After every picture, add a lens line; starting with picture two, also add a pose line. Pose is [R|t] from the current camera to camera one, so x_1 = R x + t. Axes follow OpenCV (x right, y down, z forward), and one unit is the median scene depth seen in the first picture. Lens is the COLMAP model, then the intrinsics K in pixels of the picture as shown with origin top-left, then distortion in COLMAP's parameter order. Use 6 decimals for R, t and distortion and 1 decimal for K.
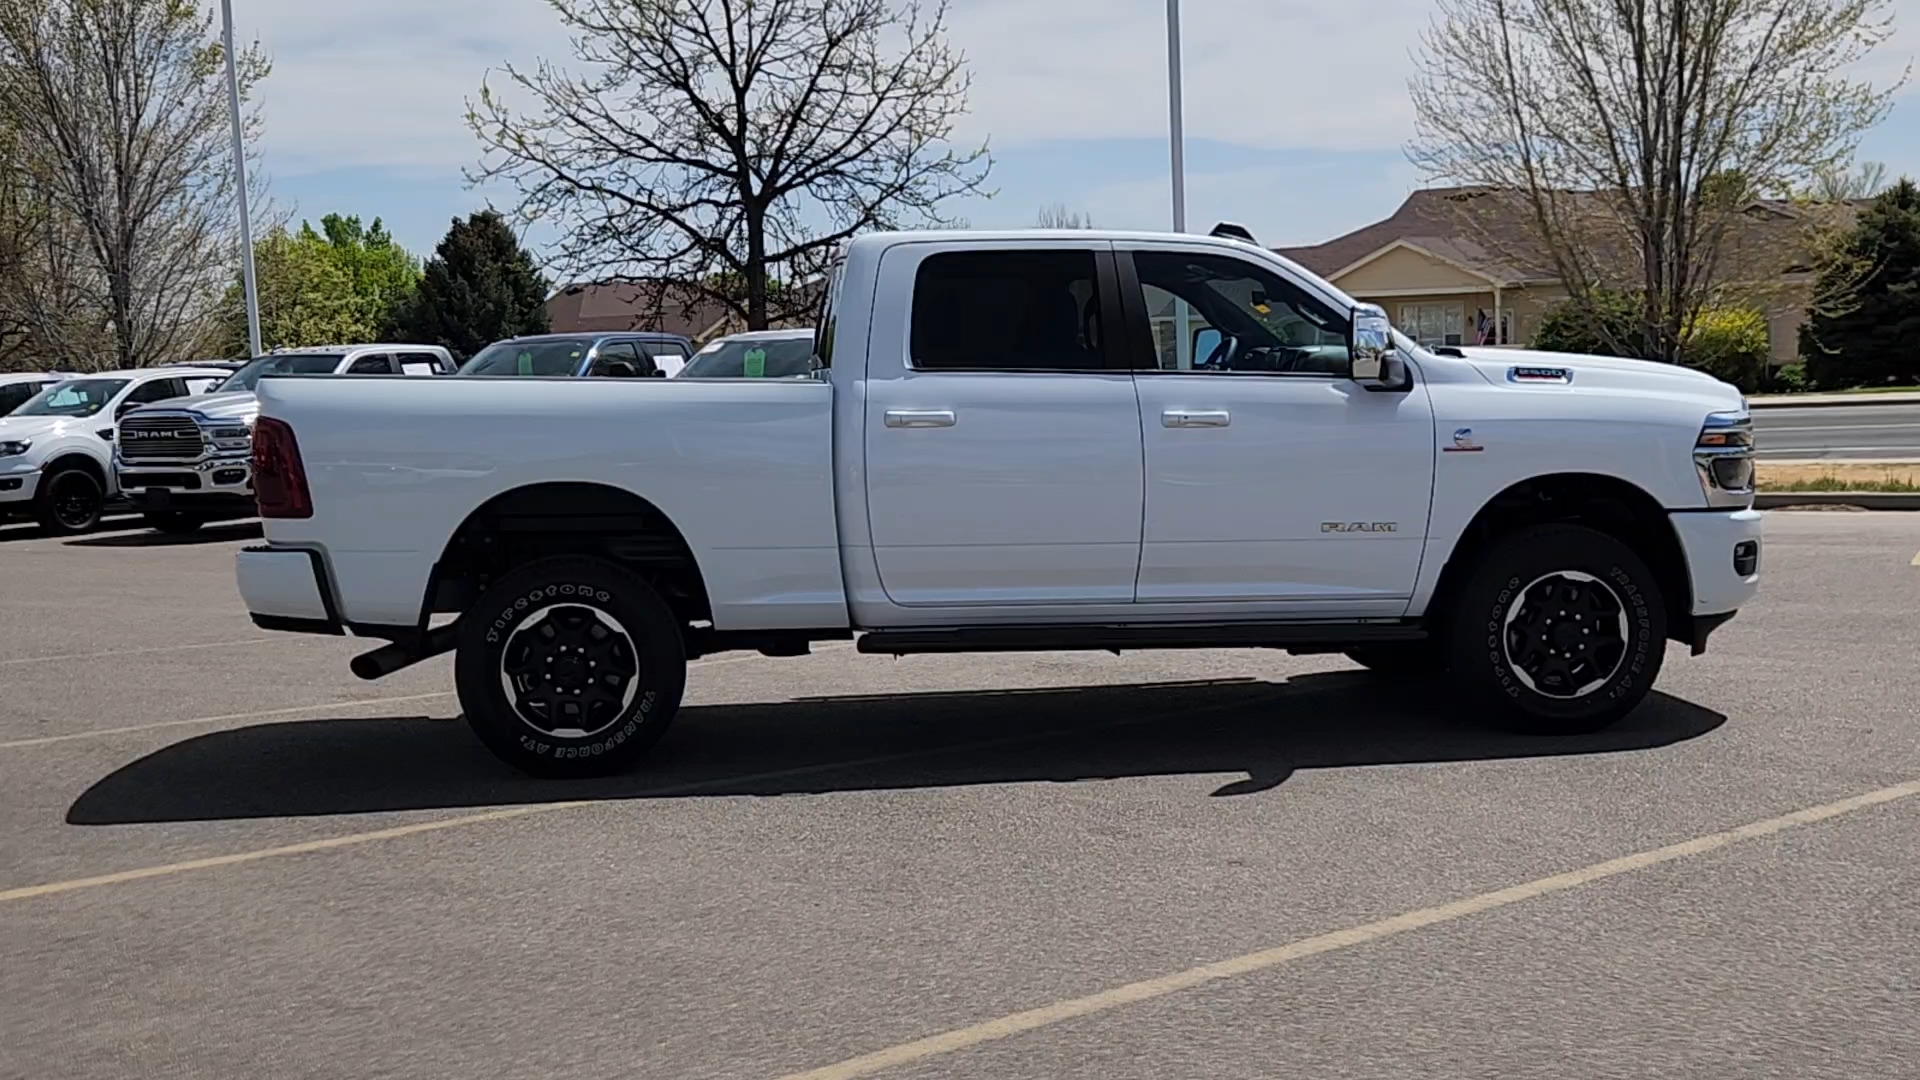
lens RADIAL K [[2042.9, 0, 943.8], [0, 2042.9, 545.8], [0, 0, 1]] dist [0.033799, -0.024774]
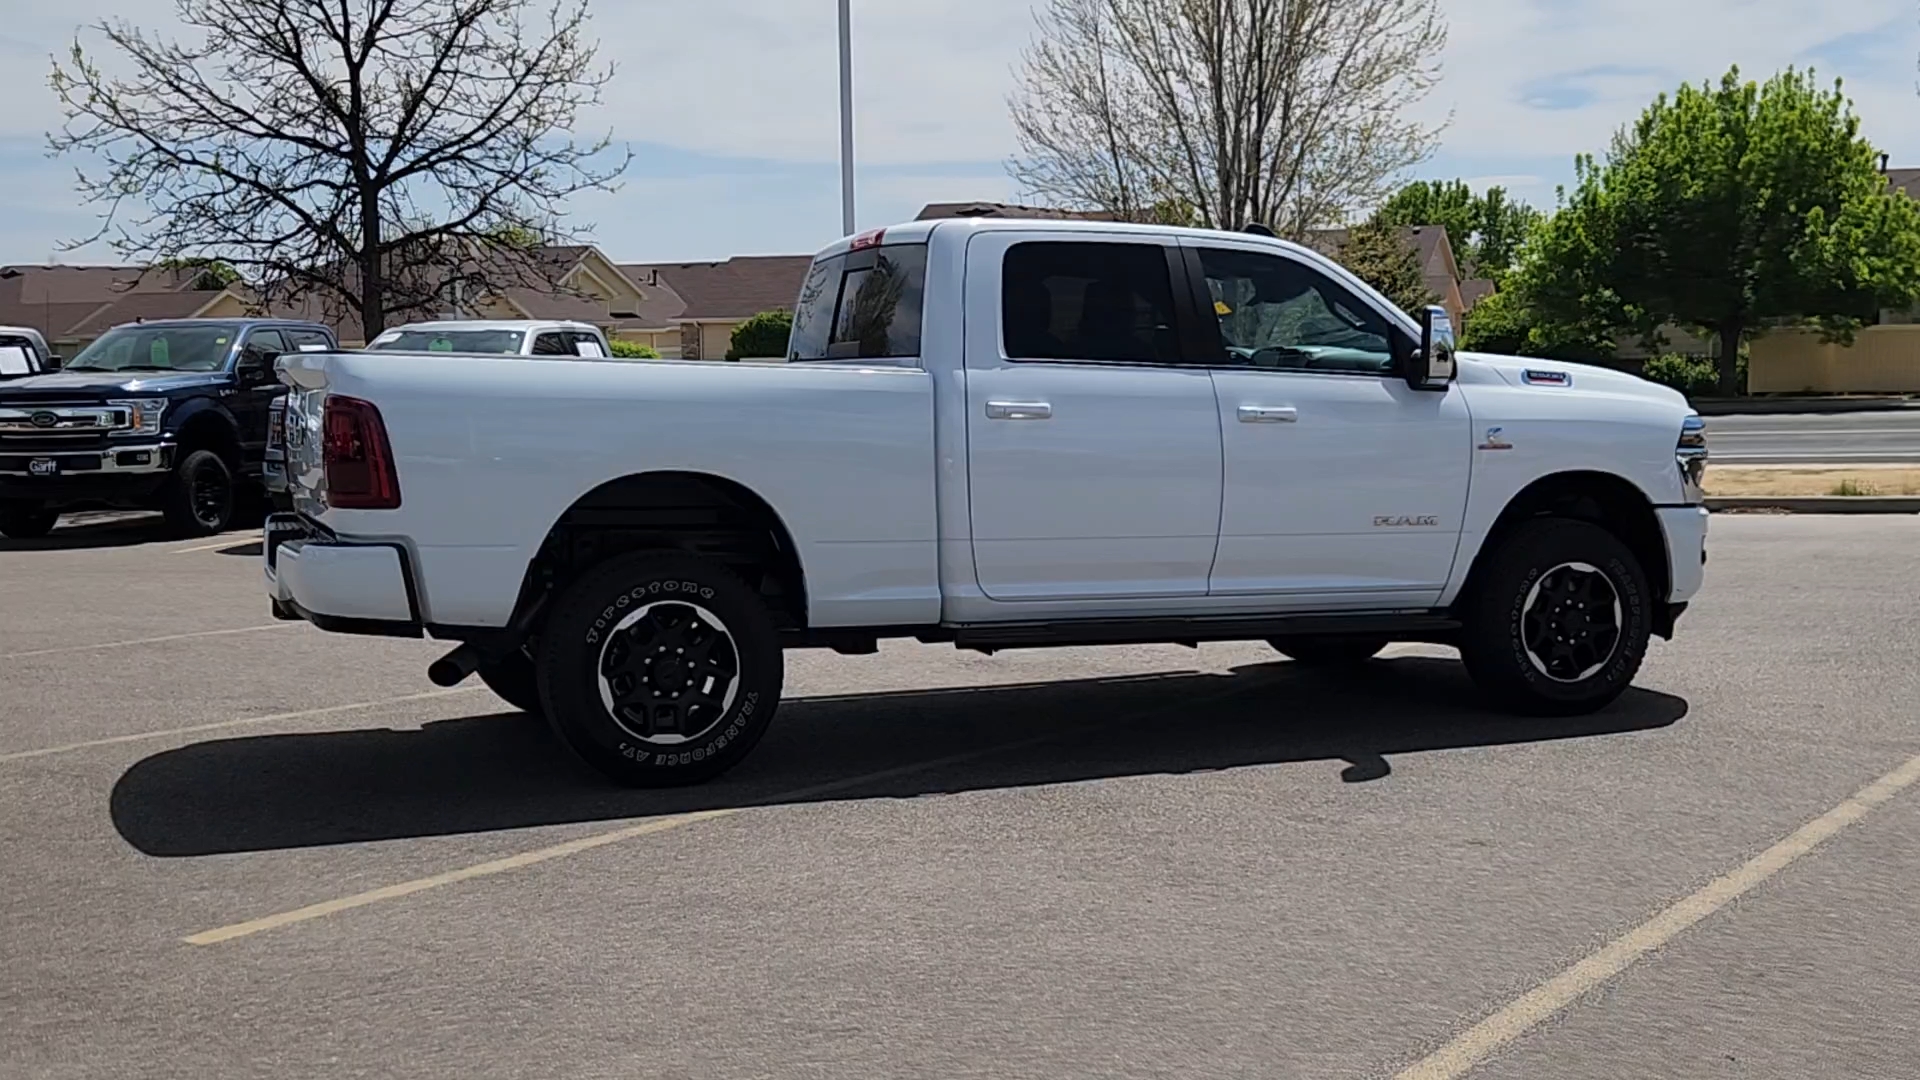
lens RADIAL K [[2042.9, 0, 943.8], [0, 2042.9, 545.8], [0, 0, 1]] dist [0.033799, -0.024774]
pose [[0.964795, -0.002170, 0.262994, -0.290813], [0.002905, 0.999993, -0.002406, 0.005199], [-0.262987, 0.003085, 0.964795, 0.057644]]
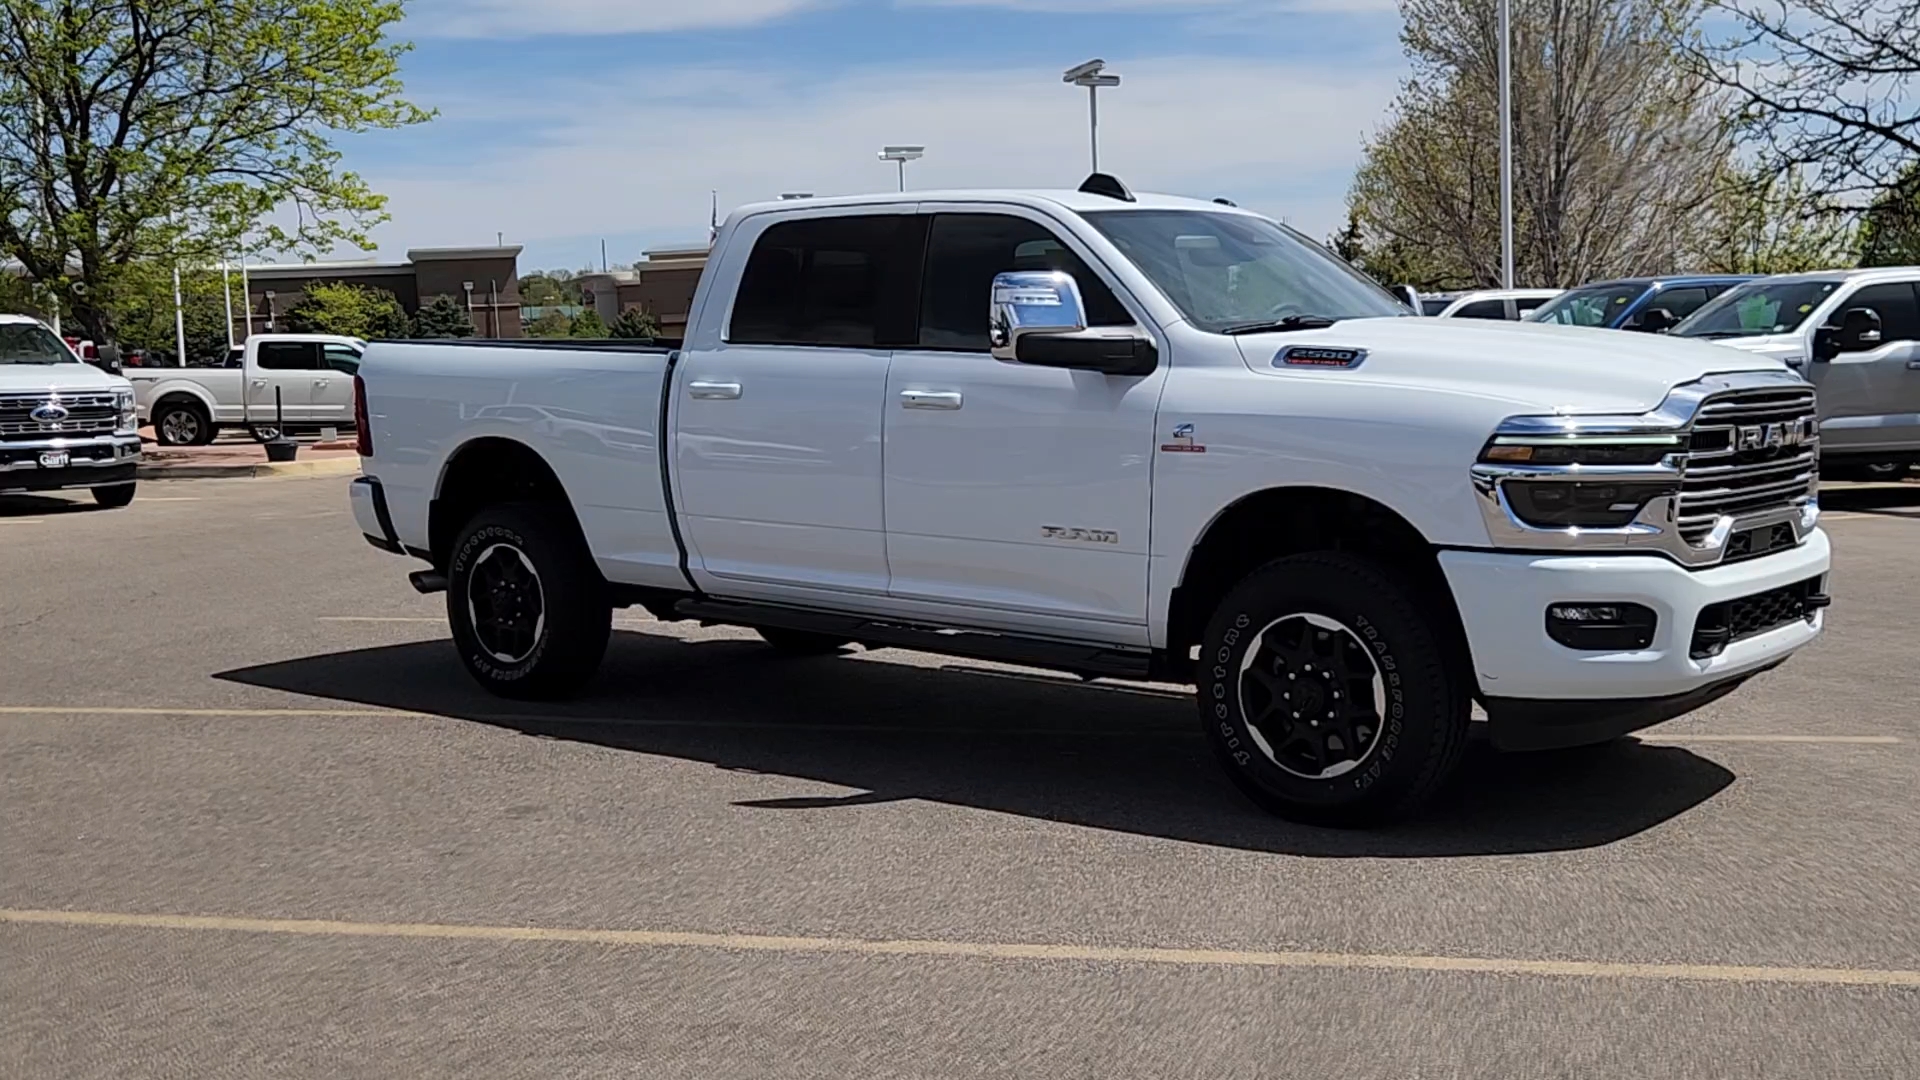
lens RADIAL K [[2042.9, 0, 943.8], [0, 2042.9, 545.8], [0, 0, 1]] dist [0.033799, -0.024774]
pose [[0.690365, 0.084777, -0.718477, 0.755504], [-0.061271, 0.996394, 0.058696, -0.049577], [0.720862, 0.003500, 0.693070, 0.365634]]
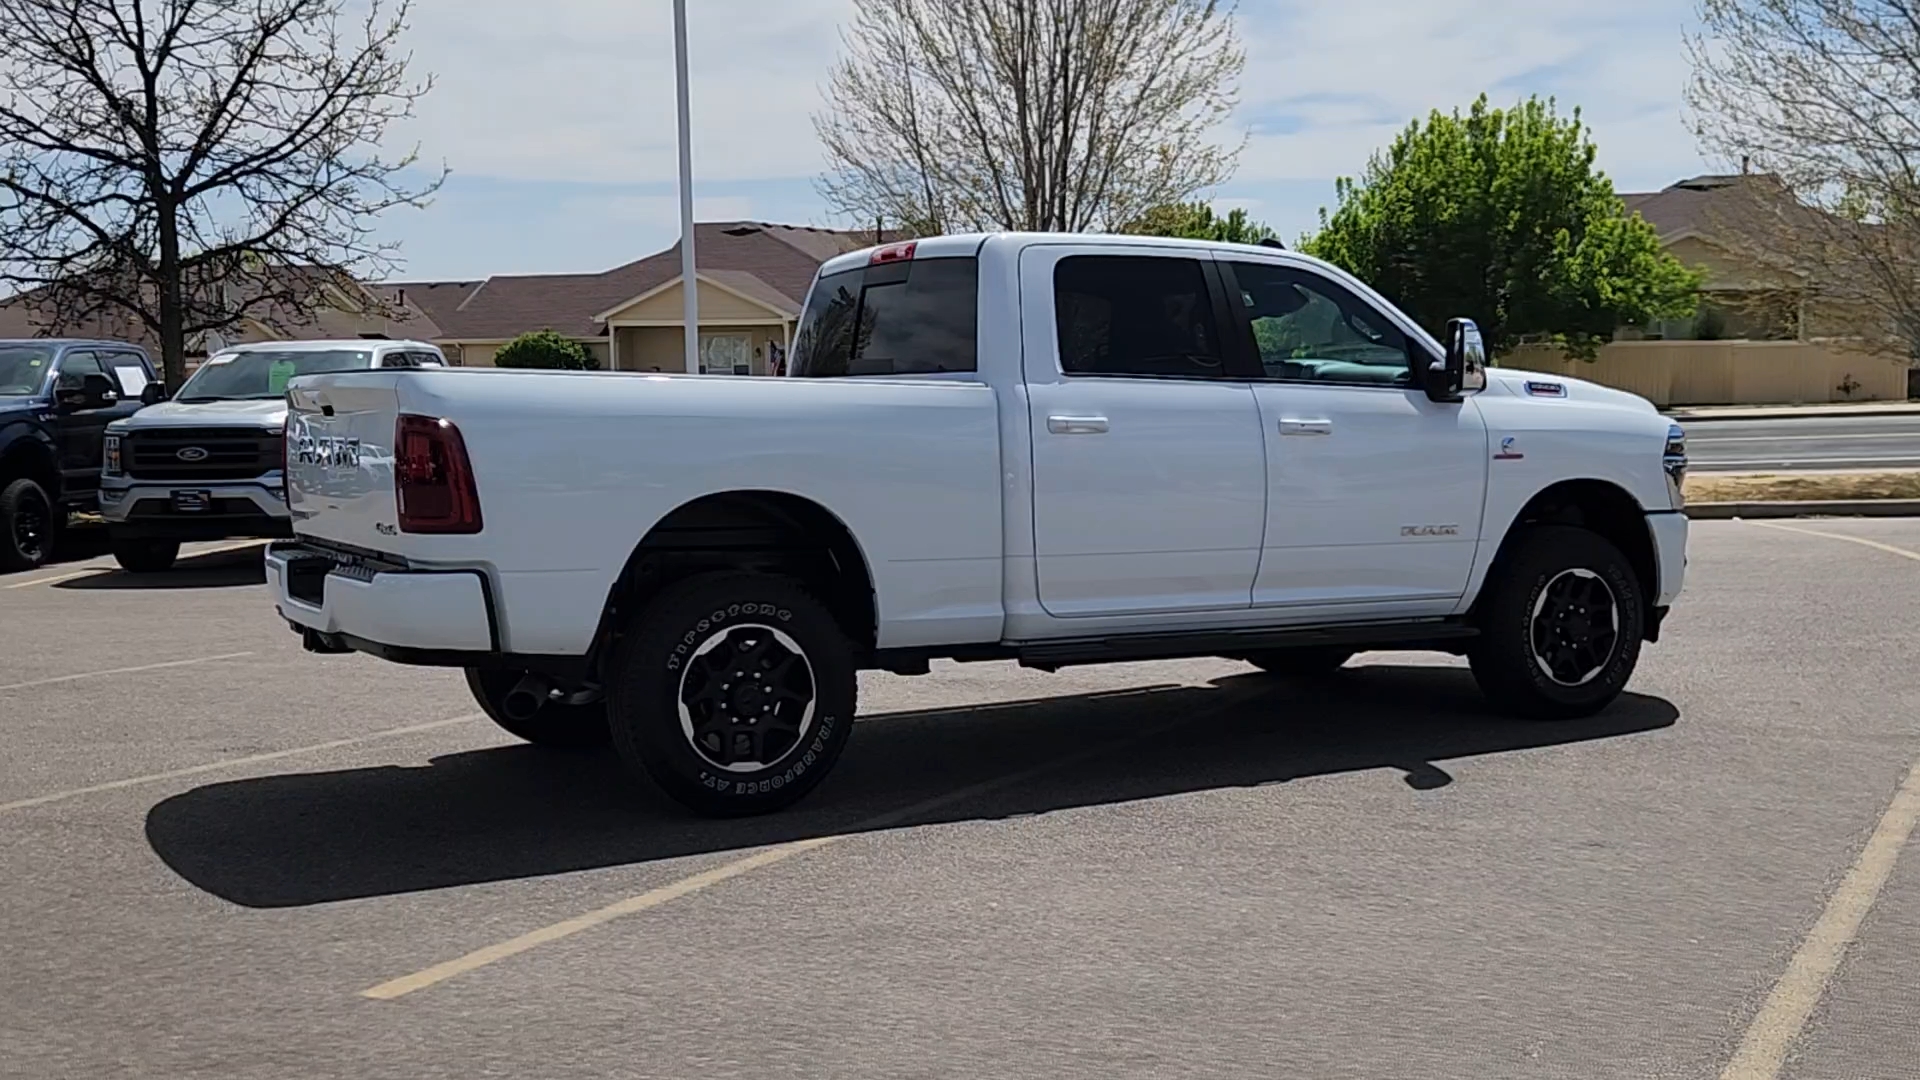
lens RADIAL K [[2042.9, 0, 943.8], [0, 2042.9, 545.8], [0, 0, 1]] dist [0.033799, -0.024774]
pose [[0.923429, -0.015534, 0.383455, -0.424913], [0.021205, 0.999719, -0.010565, 0.004502], [-0.383183, 0.017887, 0.923499, 0.118049]]
